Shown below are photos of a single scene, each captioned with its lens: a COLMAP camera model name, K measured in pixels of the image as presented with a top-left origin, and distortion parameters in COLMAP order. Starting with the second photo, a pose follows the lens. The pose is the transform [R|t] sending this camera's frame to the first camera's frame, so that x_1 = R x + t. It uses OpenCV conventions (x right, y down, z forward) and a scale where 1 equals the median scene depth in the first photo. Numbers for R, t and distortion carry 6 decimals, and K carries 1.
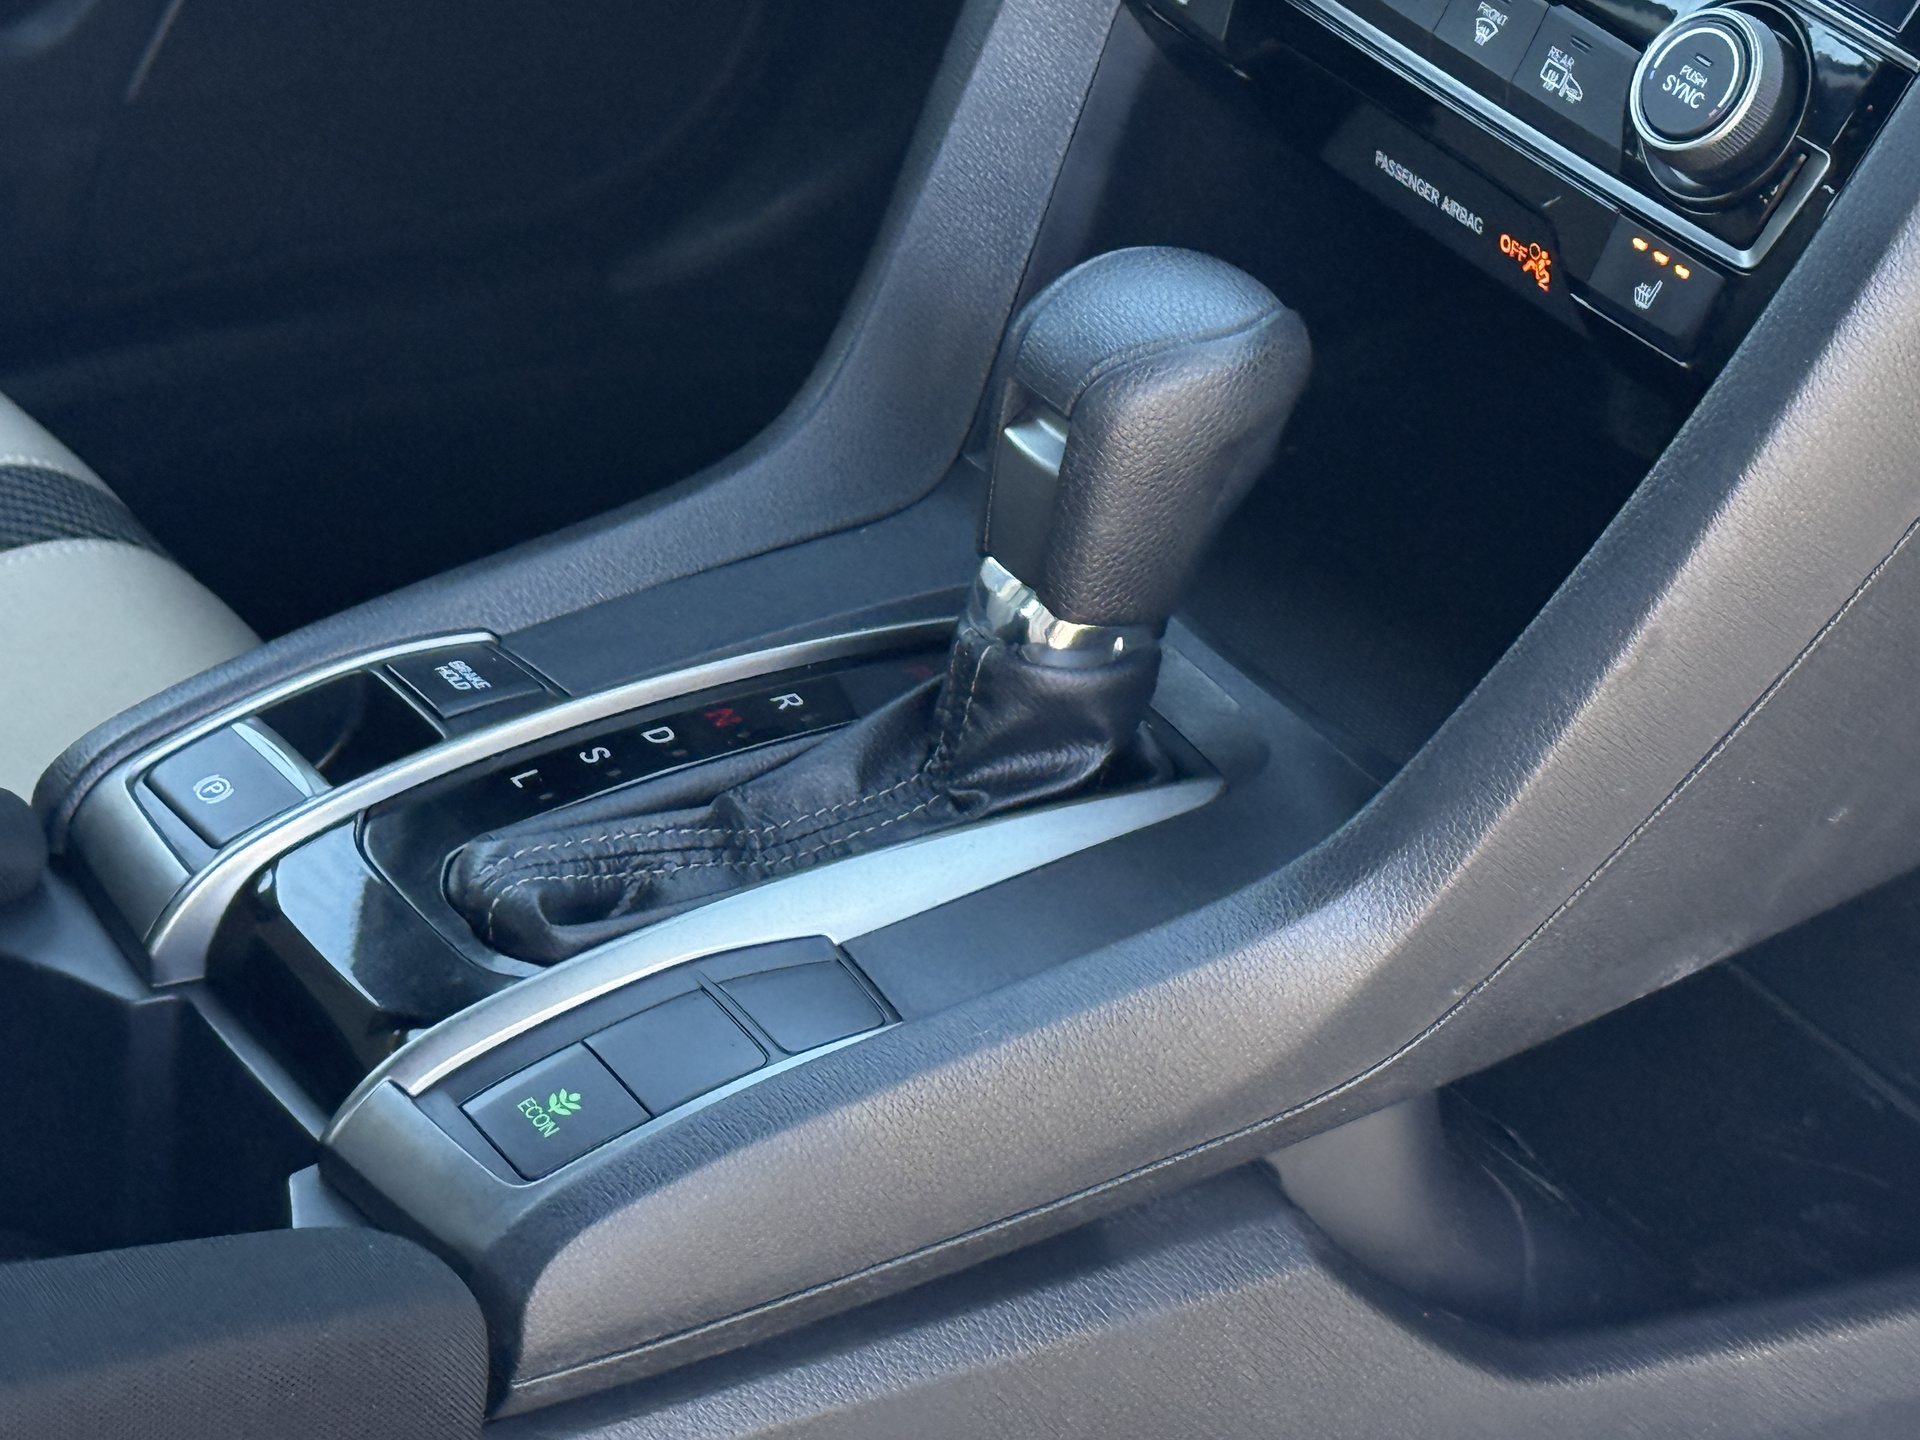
lens RADIAL K [[6109.9, 0, 961.0], [0, 6109.9, 791.7], [0, 0, 1]] dist [0.104466, 0.444149]
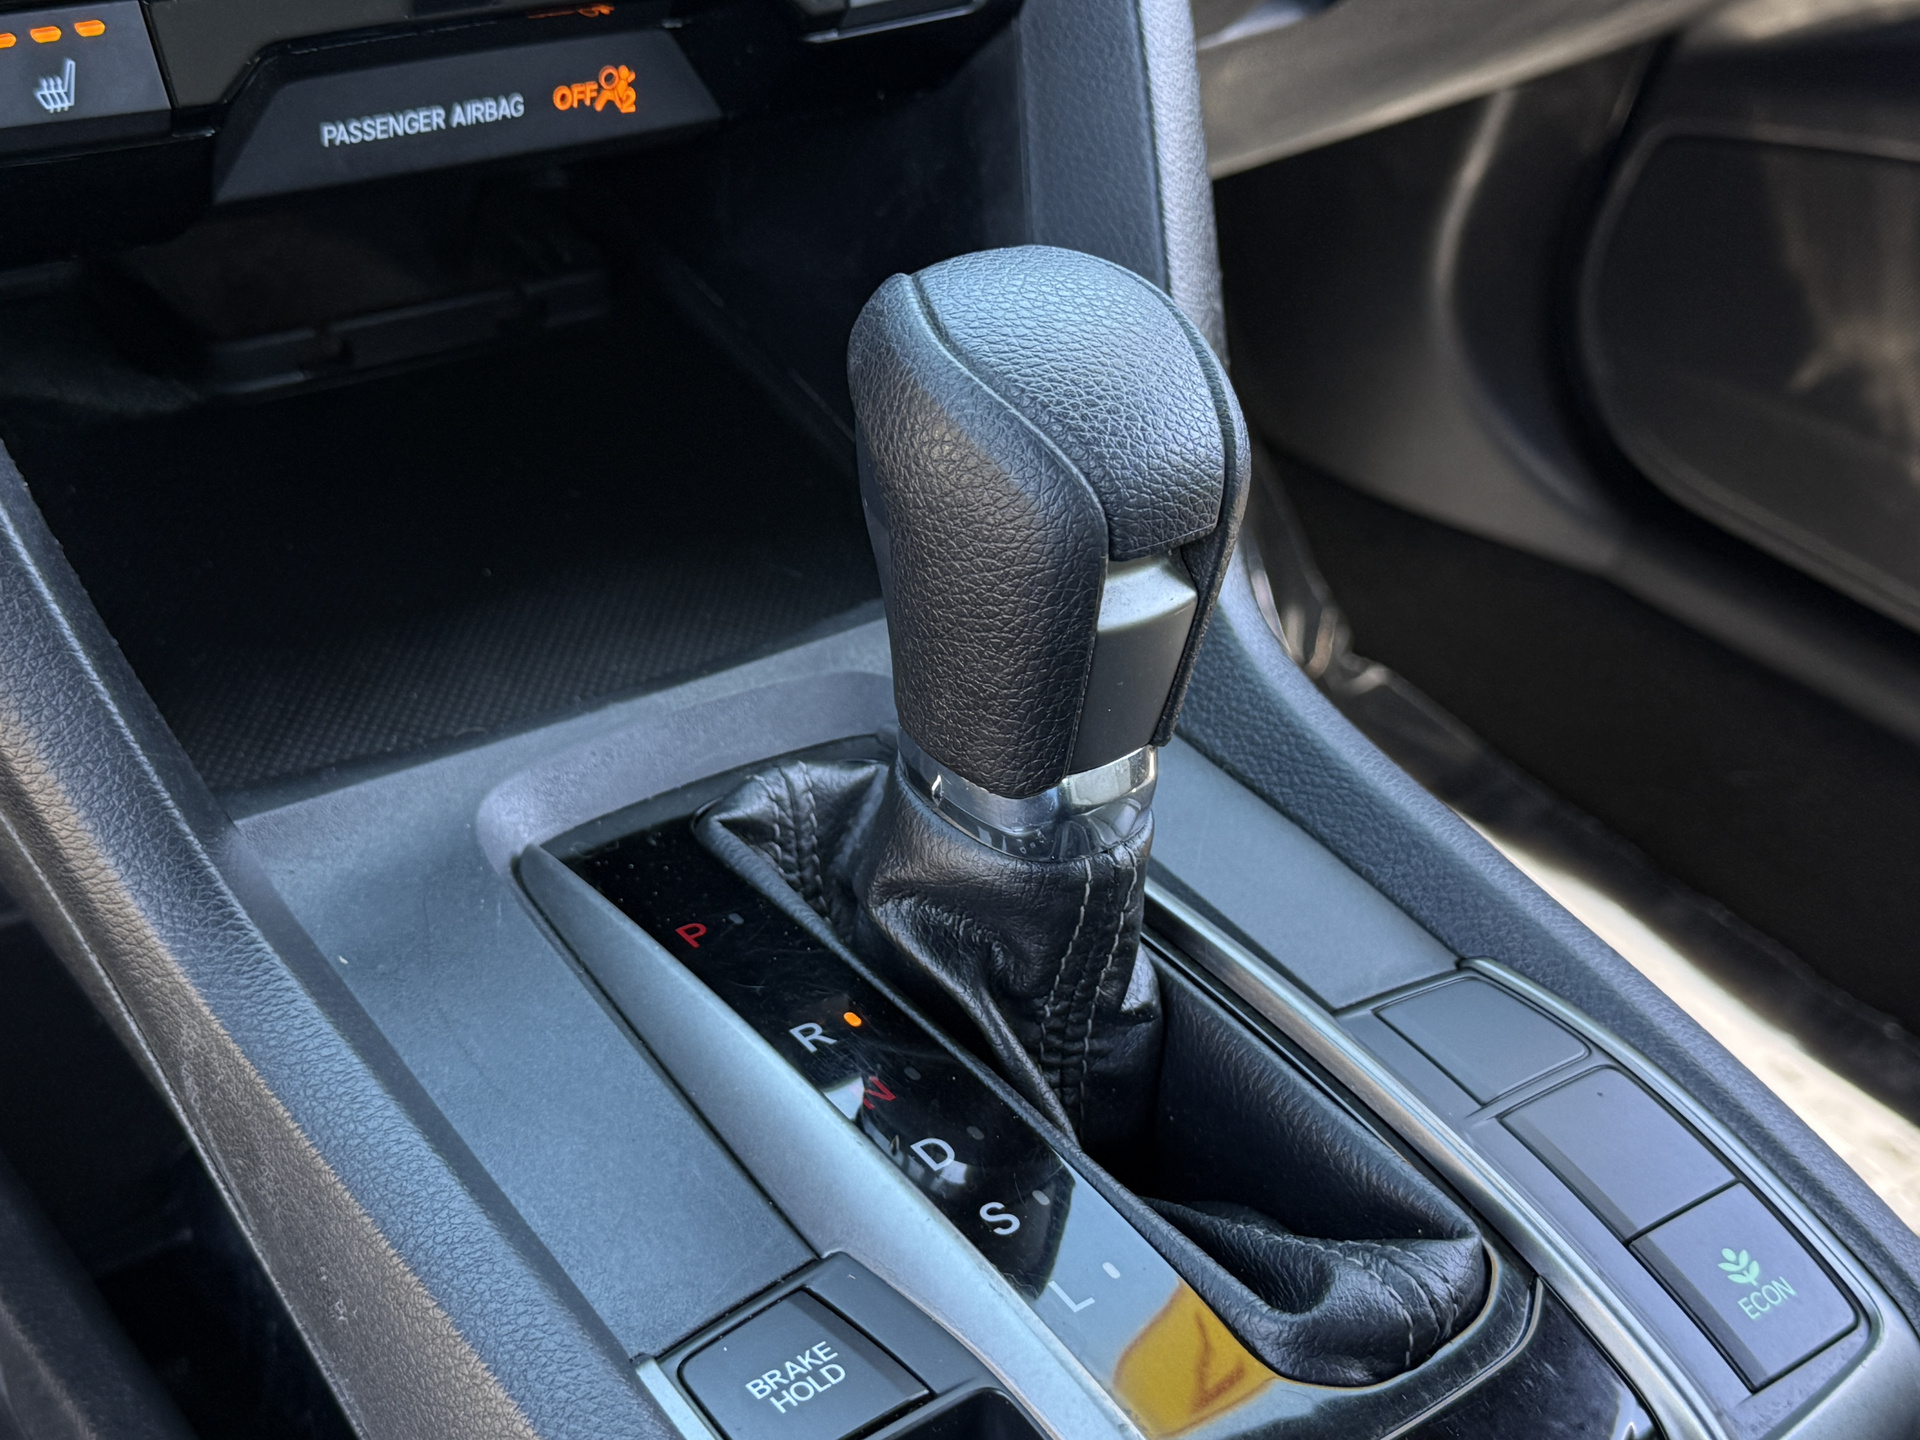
lens RADIAL K [[2620.3, 0, 966.4], [0, 2620.3, 728.5], [0, 0, 1]] dist [0.182642, -0.482177]
pose [[-0.094528, -0.601401, 0.793336, -0.270528], [0.424843, 0.696325, 0.578481, -0.225023], [-0.900318, 0.391726, 0.189679, 0.941632]]
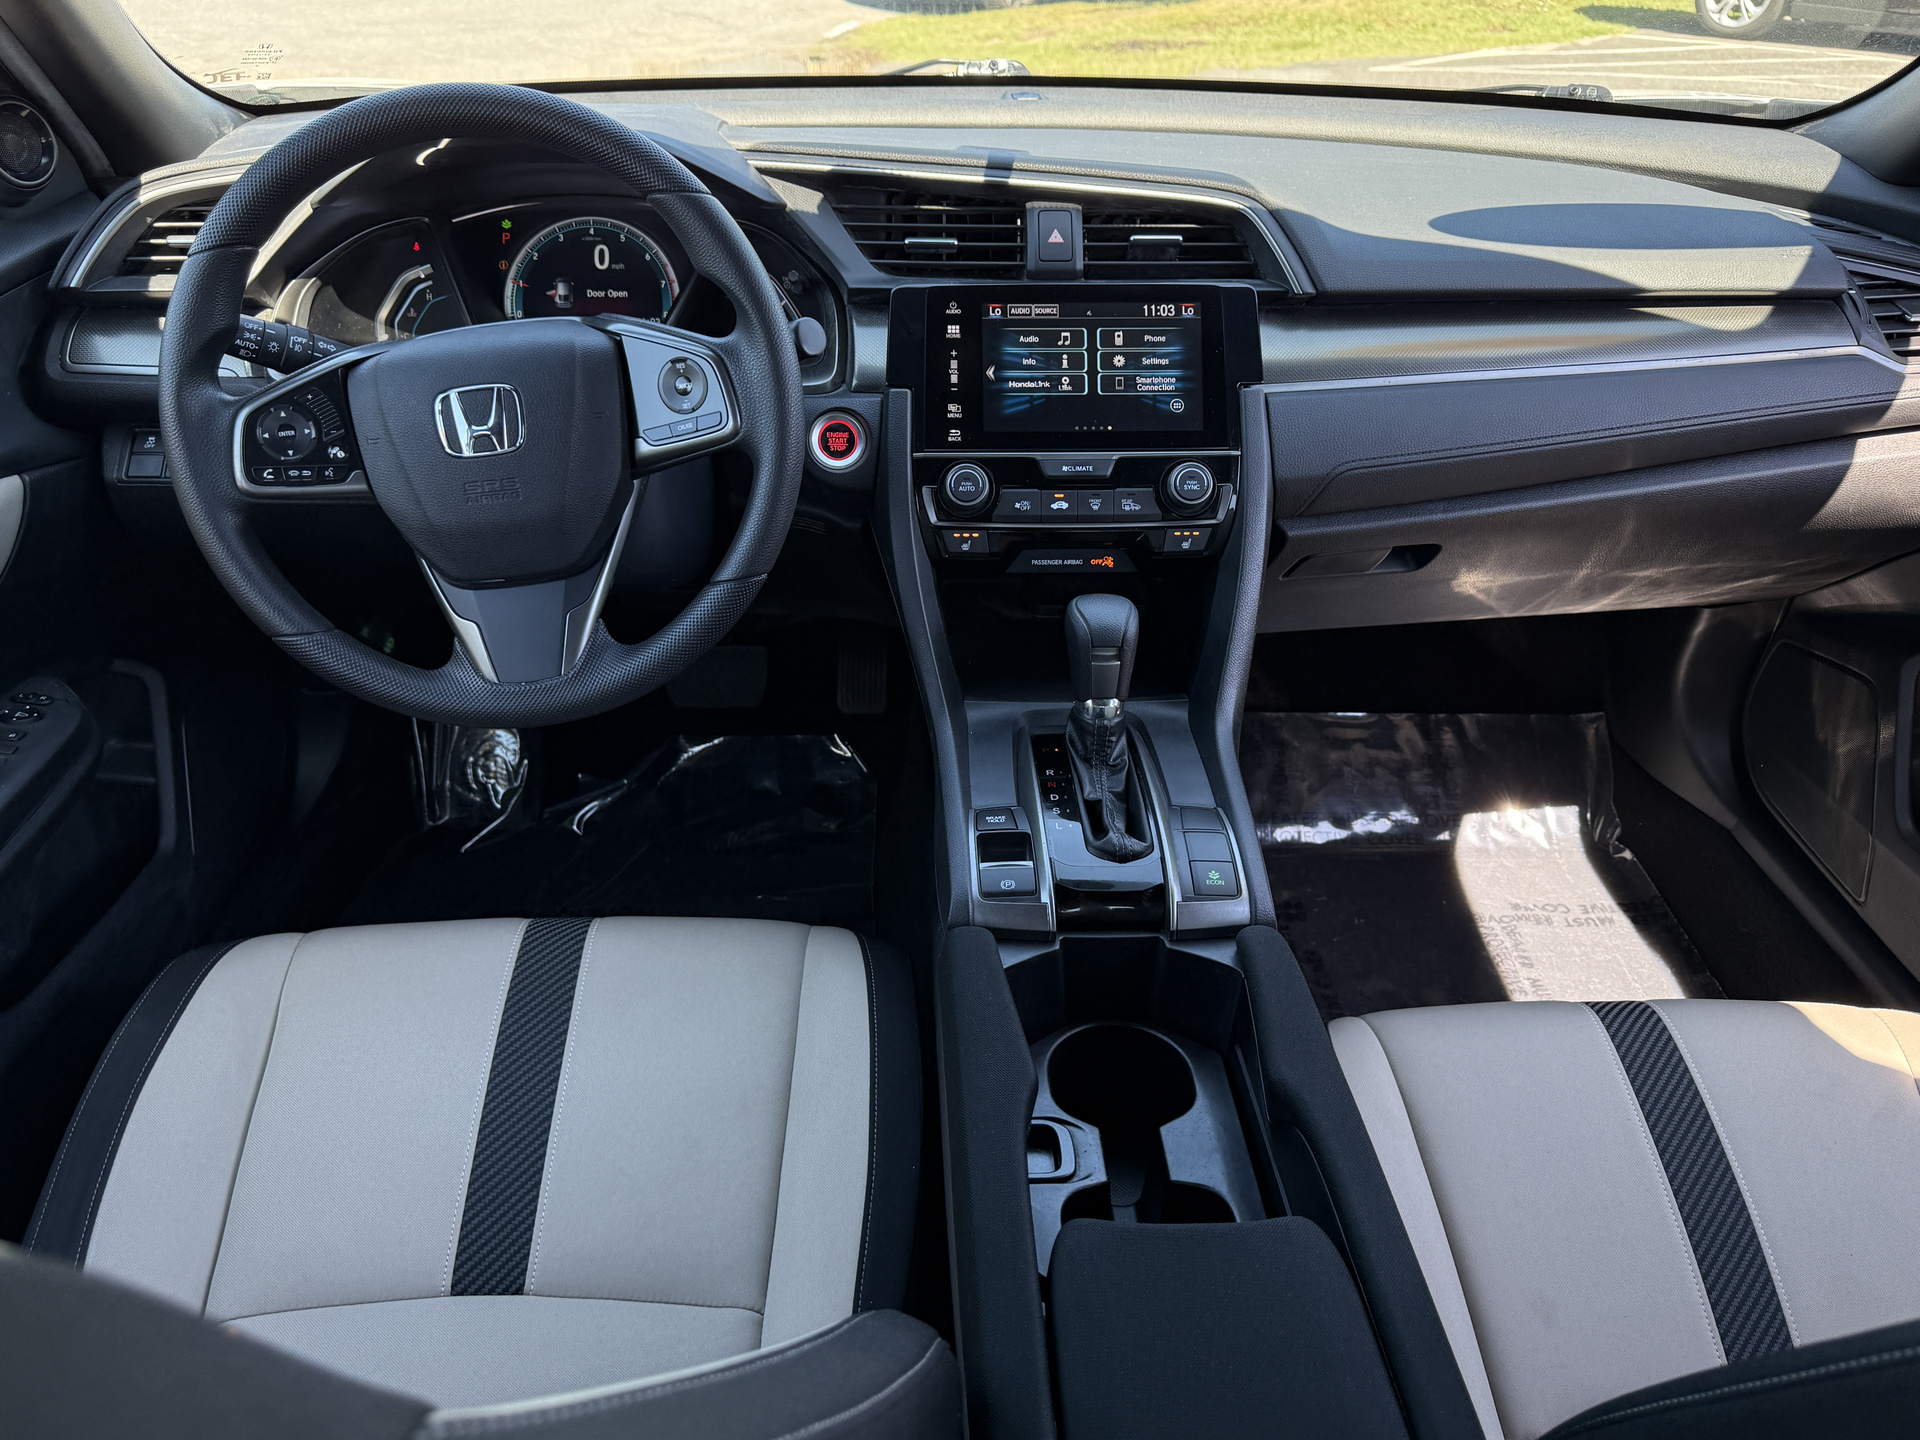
lens RADIAL K [[1484.0, 0, 957.0], [0, 1484.0, 734.5], [0, 0, 1]] dist [0.144201, -0.271963]
pose [[0.506897, -0.495675, 0.705238, -0.639897], [0.461555, 0.847044, 0.263596, -0.279933], [-0.728026, 0.191890, 0.658146, 0.515897]]
